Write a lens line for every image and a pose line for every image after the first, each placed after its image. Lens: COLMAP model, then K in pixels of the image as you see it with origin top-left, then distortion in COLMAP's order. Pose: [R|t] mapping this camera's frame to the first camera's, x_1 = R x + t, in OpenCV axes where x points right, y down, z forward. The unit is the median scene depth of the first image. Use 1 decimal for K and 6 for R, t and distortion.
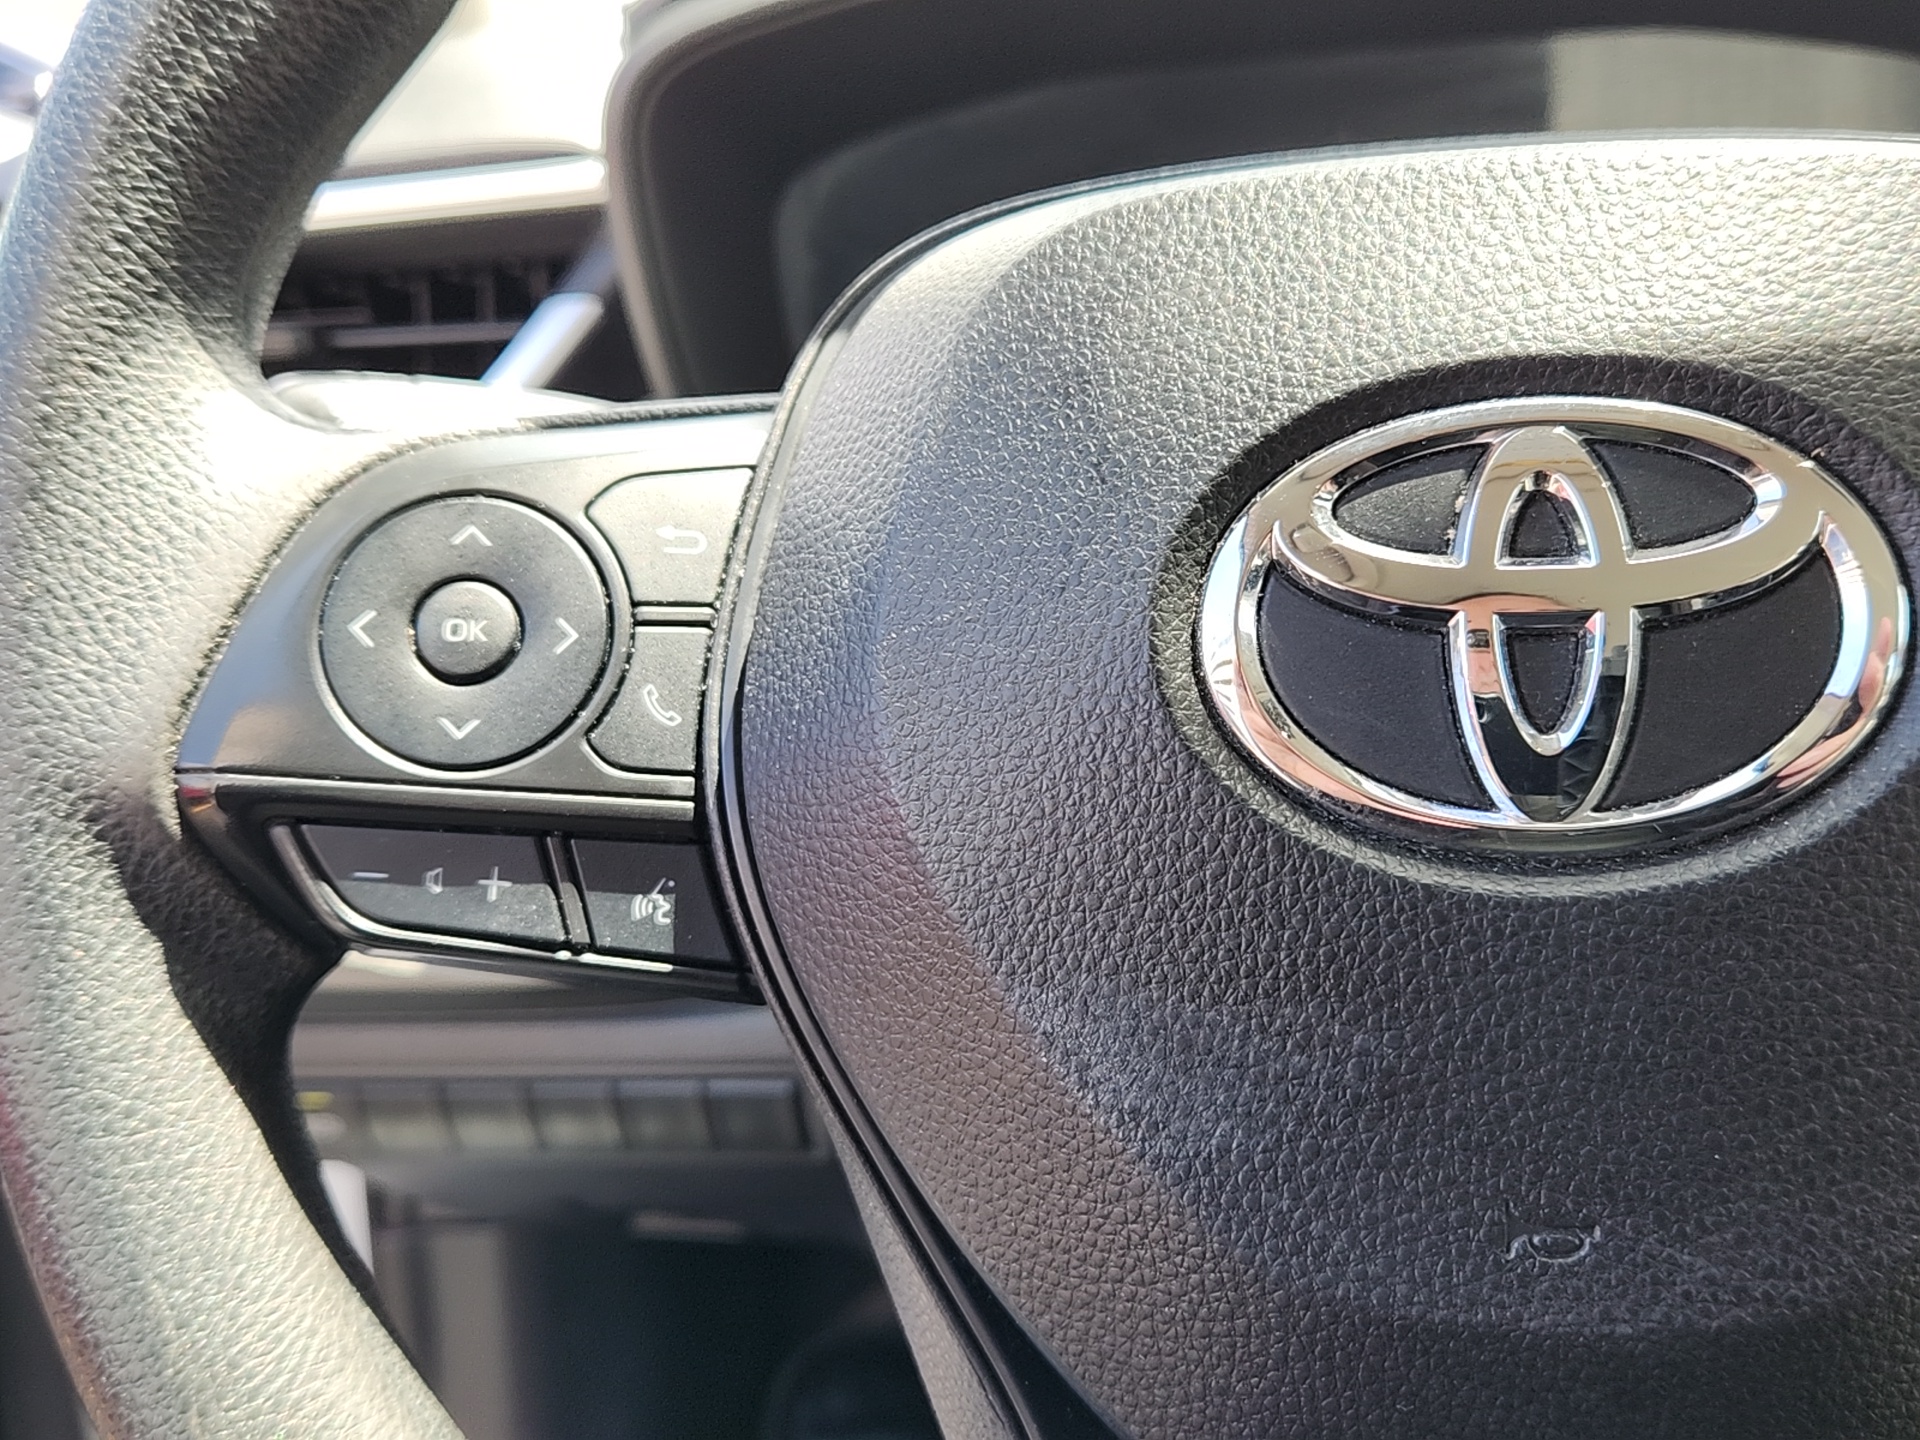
lens RADIAL K [[1602.6, 0, 966.4], [0, 1602.6, 737.9], [0, 0, 1]] dist [0.084919, -0.097811]
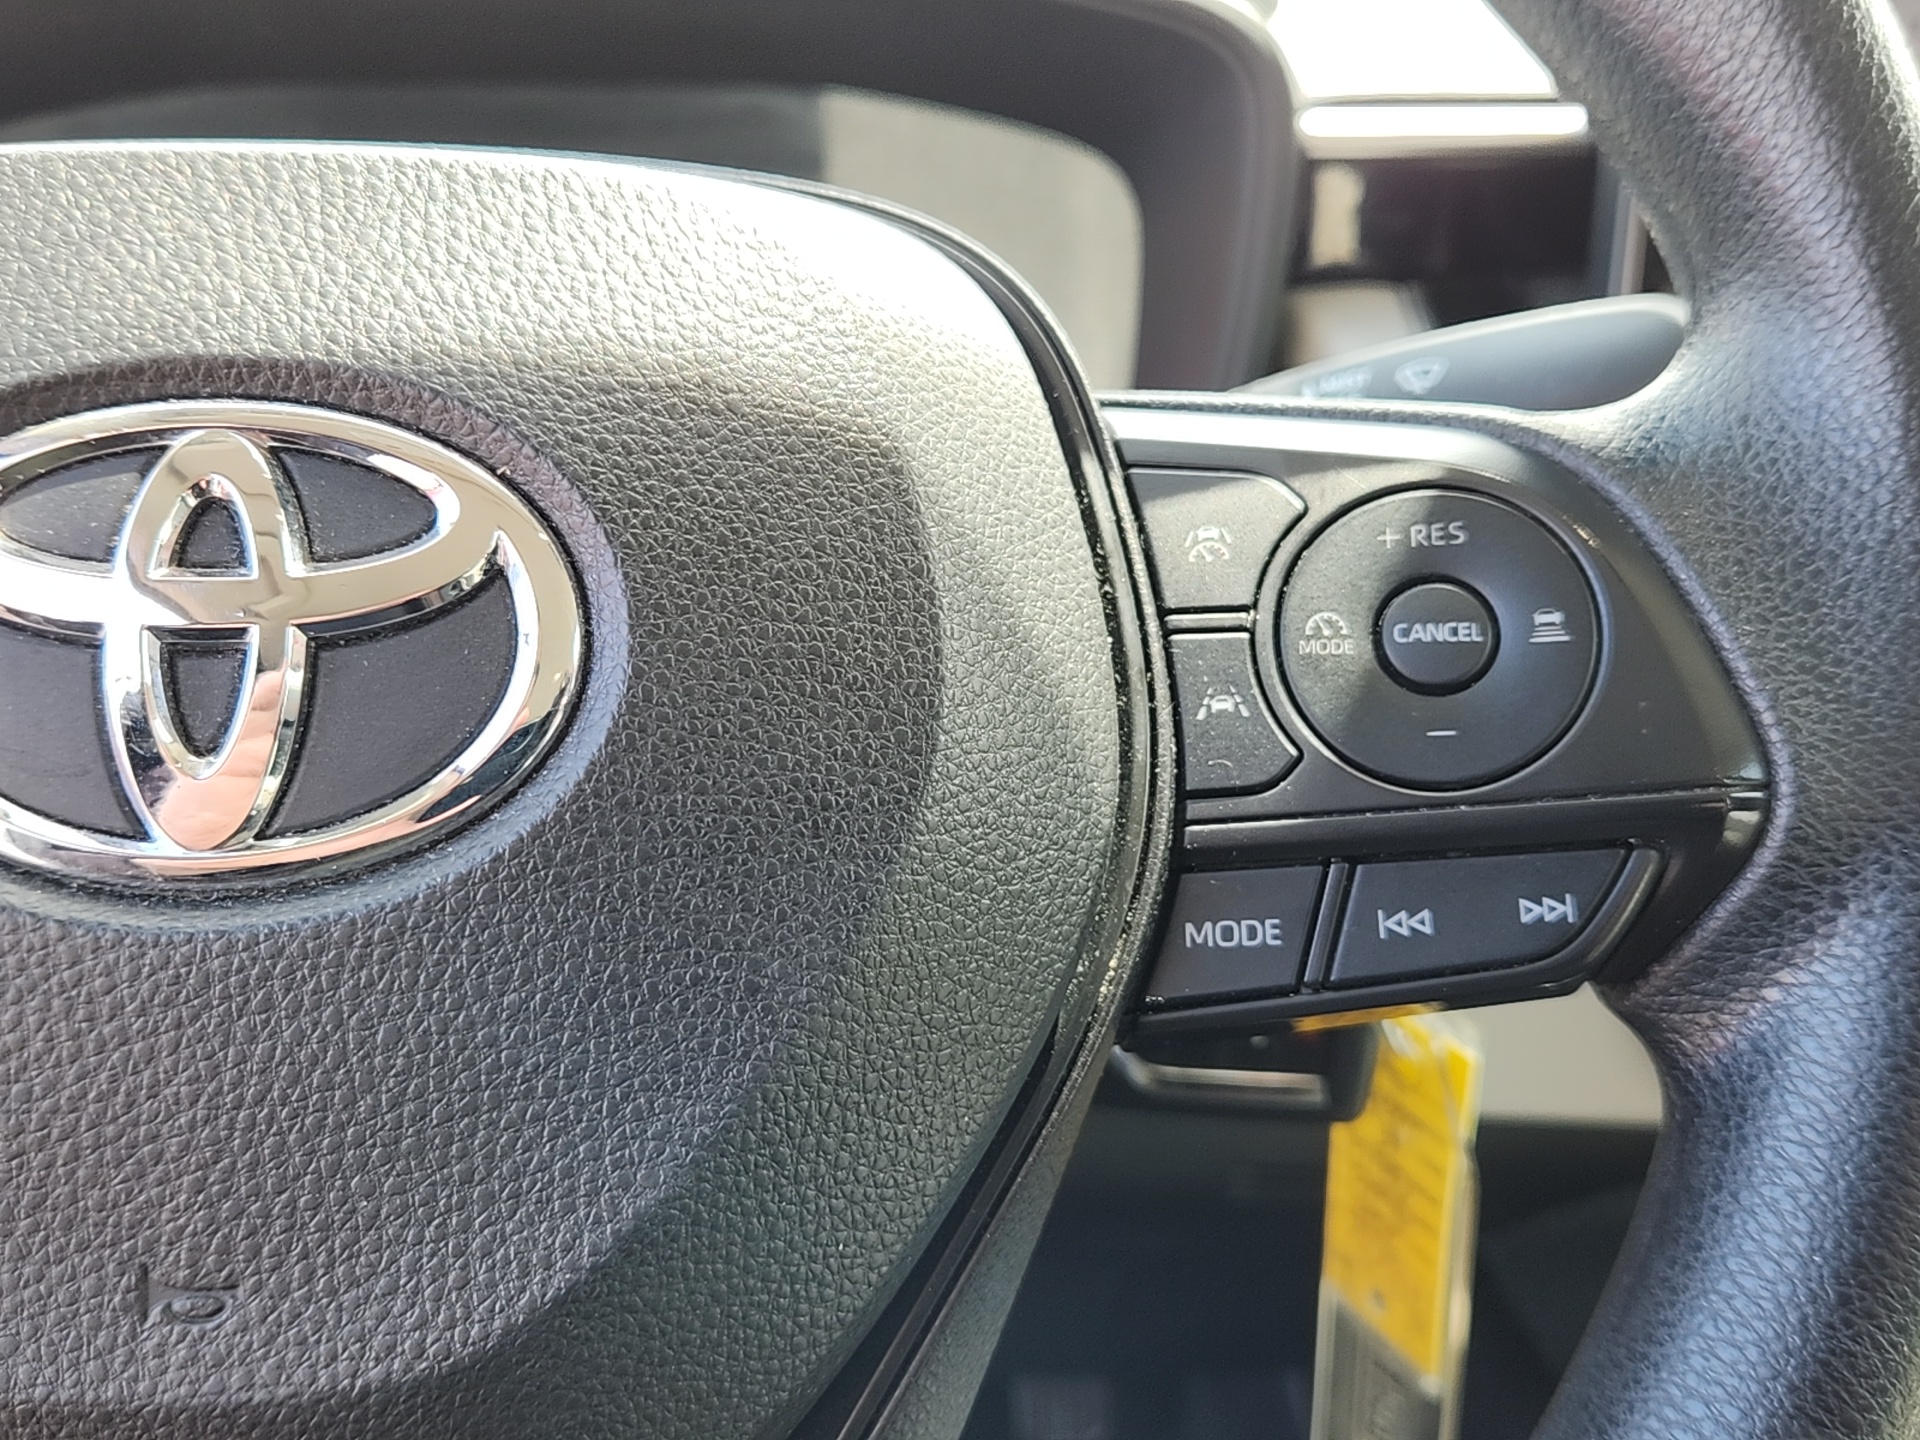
lens RADIAL K [[1602.6, 0, 966.4], [0, 1602.6, 737.9], [0, 0, 1]] dist [0.084919, -0.097811]
pose [[0.985160, 0.005972, 0.171537, 0.631428], [-0.000605, 0.999509, -0.031325, 0.015883], [-0.171639, 0.030756, 0.984680, 0.000439]]
